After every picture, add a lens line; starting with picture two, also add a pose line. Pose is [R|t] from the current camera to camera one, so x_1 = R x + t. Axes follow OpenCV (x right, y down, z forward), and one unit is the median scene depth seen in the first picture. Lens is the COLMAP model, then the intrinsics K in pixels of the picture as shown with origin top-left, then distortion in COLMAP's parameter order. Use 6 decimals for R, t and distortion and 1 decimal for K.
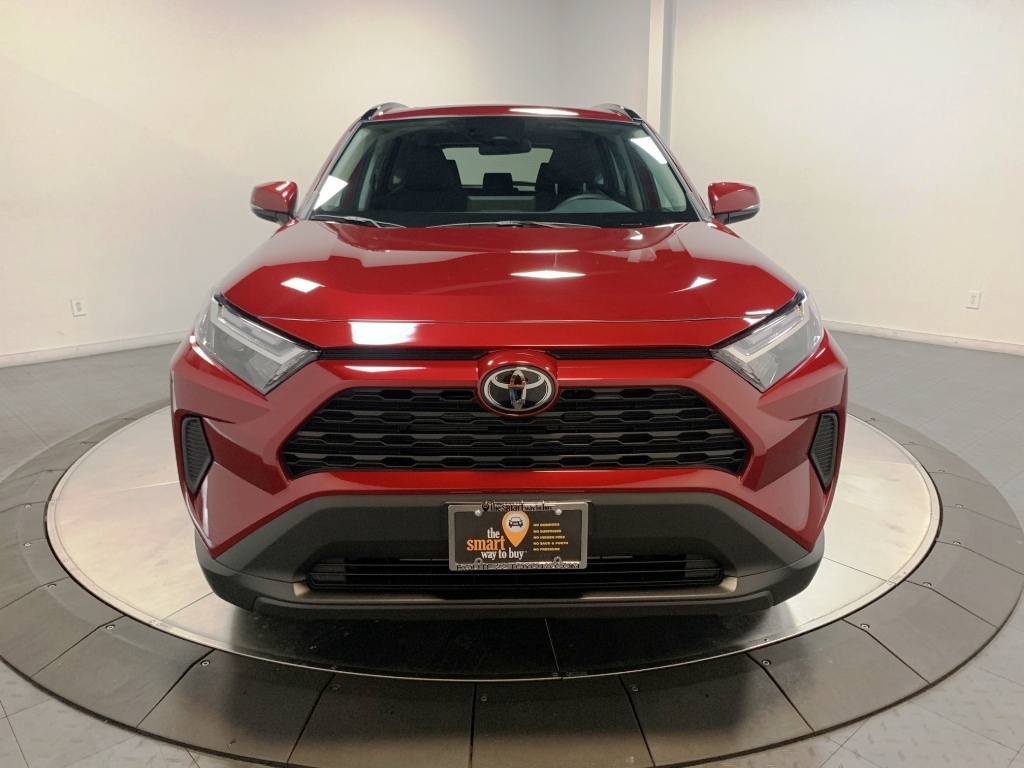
lens RADIAL K [[777.5, 0, 510.4], [0, 777.5, 384.8], [0, 0, 1]] dist [0.032272, -0.004940]
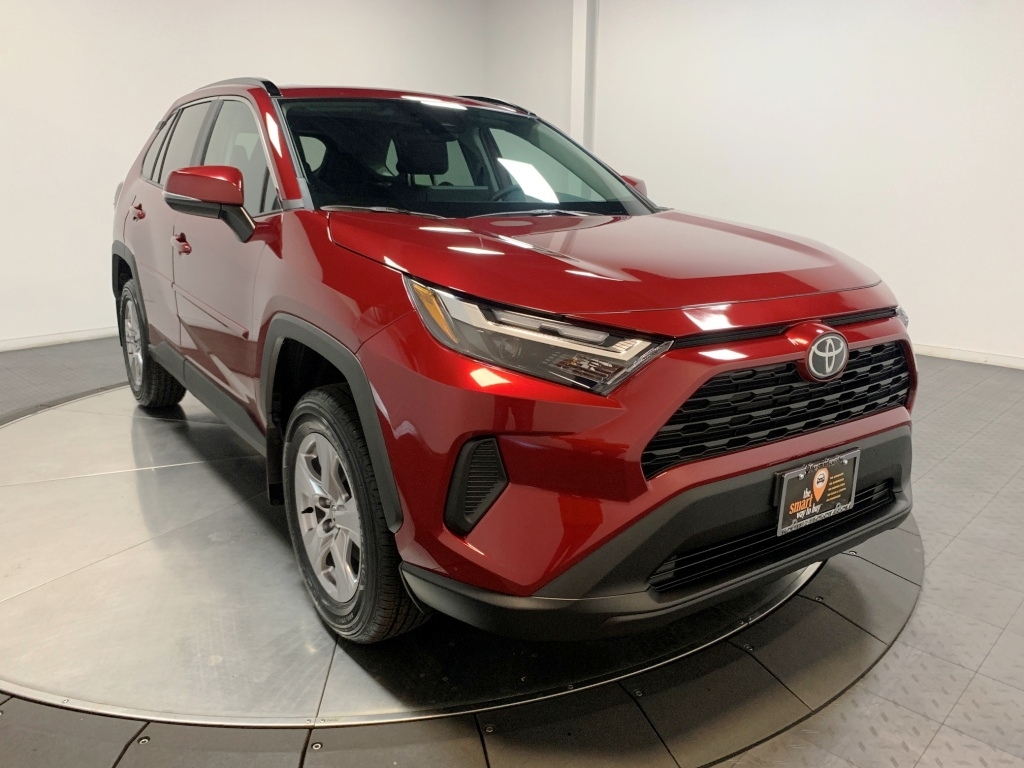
lens RADIAL K [[777.5, 0, 513.7], [0, 777.5, 384.7], [0, 0, 1]] dist [0.032272, -0.004940]
pose [[0.835189, -0.128548, 0.534728, -0.916036], [0.127628, 0.991059, 0.038908, -0.052101], [-0.534949, 0.035751, 0.844128, 0.294226]]
